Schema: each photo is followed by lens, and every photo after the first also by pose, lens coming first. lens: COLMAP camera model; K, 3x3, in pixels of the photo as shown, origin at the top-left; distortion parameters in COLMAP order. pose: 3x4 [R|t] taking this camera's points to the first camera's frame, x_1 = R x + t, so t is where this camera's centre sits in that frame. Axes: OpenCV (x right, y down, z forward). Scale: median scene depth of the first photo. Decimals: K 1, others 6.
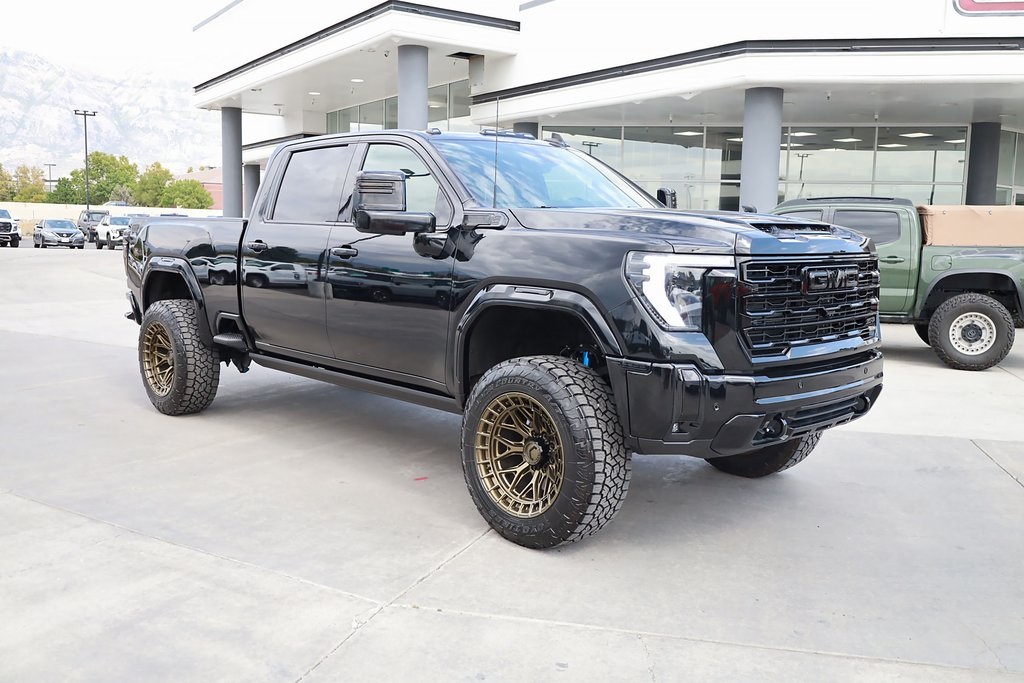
lens RADIAL K [[961.7, 0, 506.1], [0, 961.7, 345.9], [0, 0, 1]] dist [-0.002667, 0.000000]
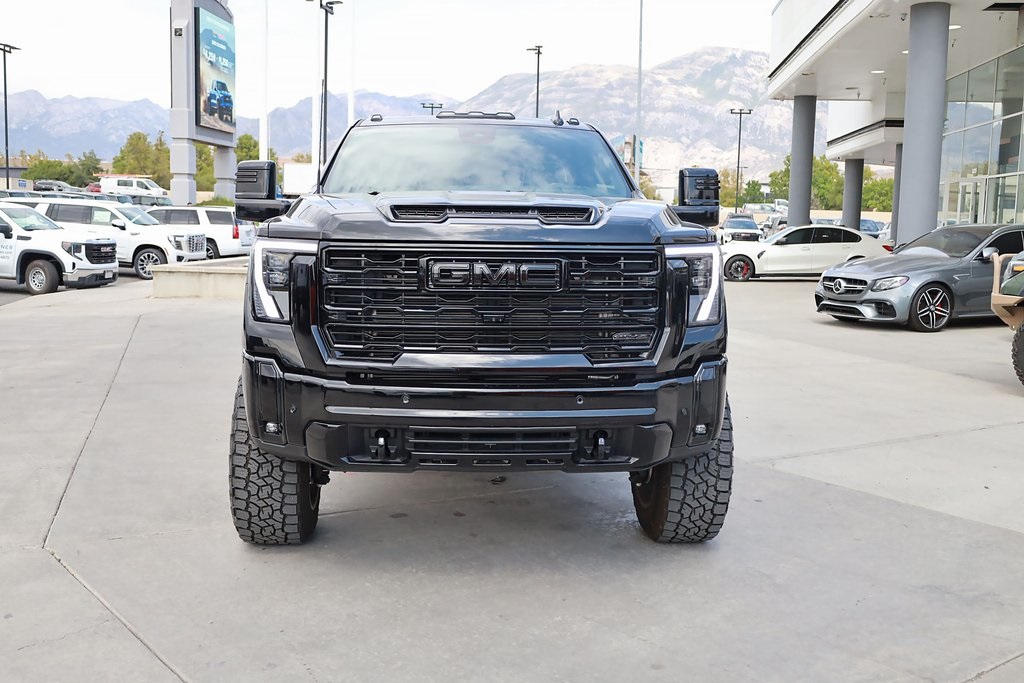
lens RADIAL K [[1101.7, 0, 511.7], [0, 1101.7, 343.0], [0, 0, 1]] dist [0.010231, 0.000000]
pose [[0.741519, 0.073344, -0.666911, 0.981799], [-0.090536, 0.995854, 0.008856, -0.023623], [0.664795, 0.053813, 0.745085, 0.344471]]
